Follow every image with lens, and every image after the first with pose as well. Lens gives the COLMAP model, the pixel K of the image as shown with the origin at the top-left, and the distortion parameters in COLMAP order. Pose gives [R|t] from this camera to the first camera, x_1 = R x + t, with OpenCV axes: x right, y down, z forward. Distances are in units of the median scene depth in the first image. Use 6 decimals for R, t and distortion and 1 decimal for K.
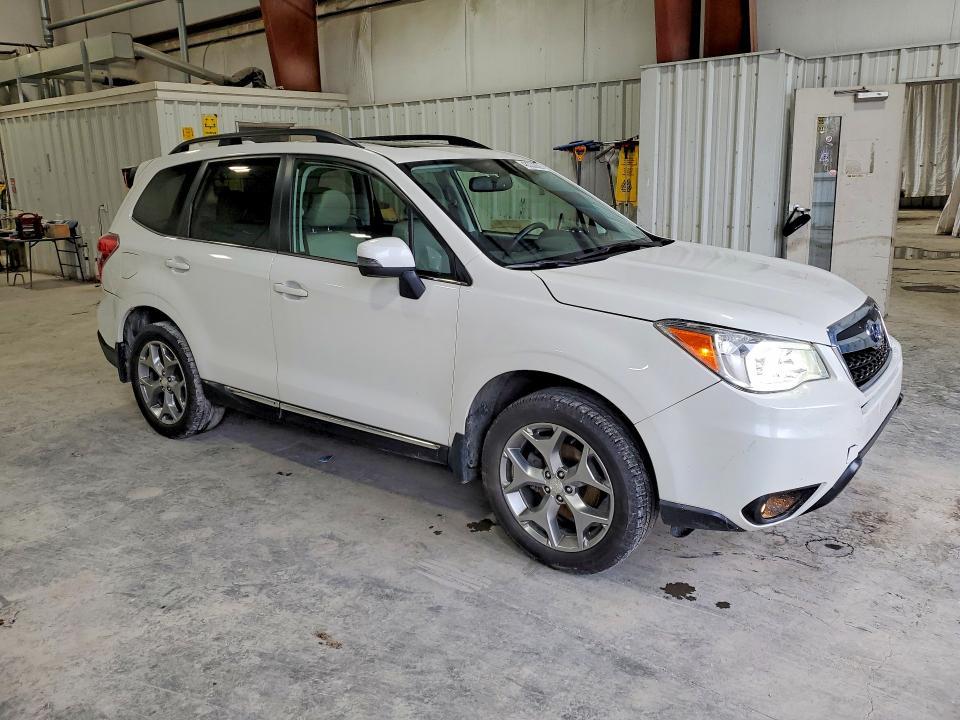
lens RADIAL K [[824.7, 0, 482.9], [0, 824.7, 362.4], [0, 0, 1]] dist [0.011974, 0.005945]
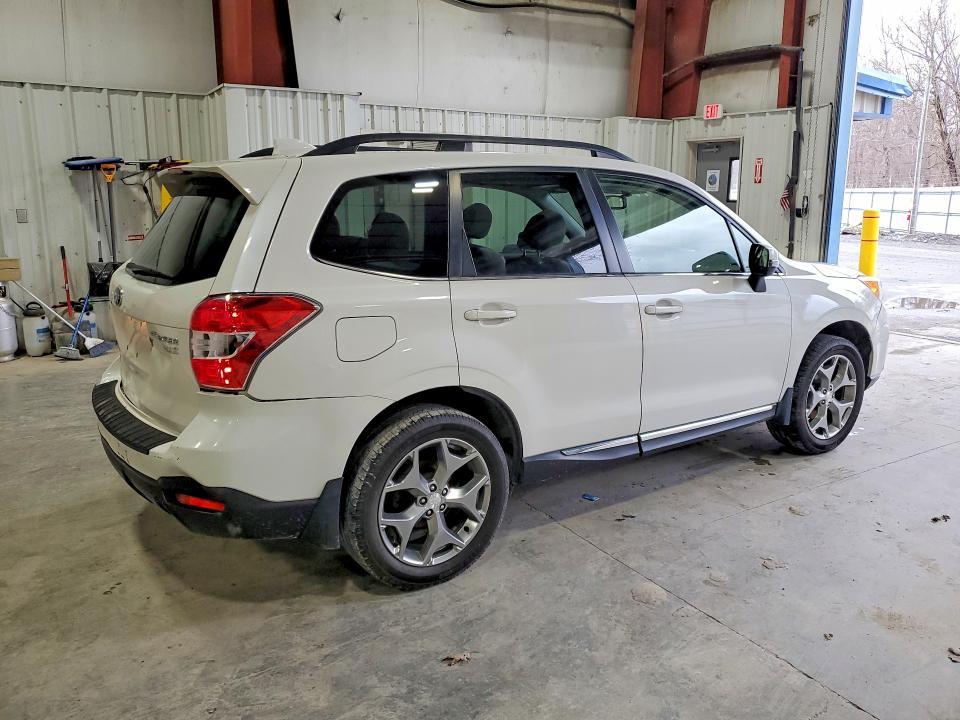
lens RADIAL K [[824.7, 0, 481.4], [0, 824.7, 356.8], [0, 0, 1]] dist [0.011974, 0.005945]
pose [[0.234240, -0.169445, 0.957298, -1.062053], [0.215244, 0.969295, 0.118901, -0.169907], [-0.948051, 0.178201, 0.263520, 0.834229]]
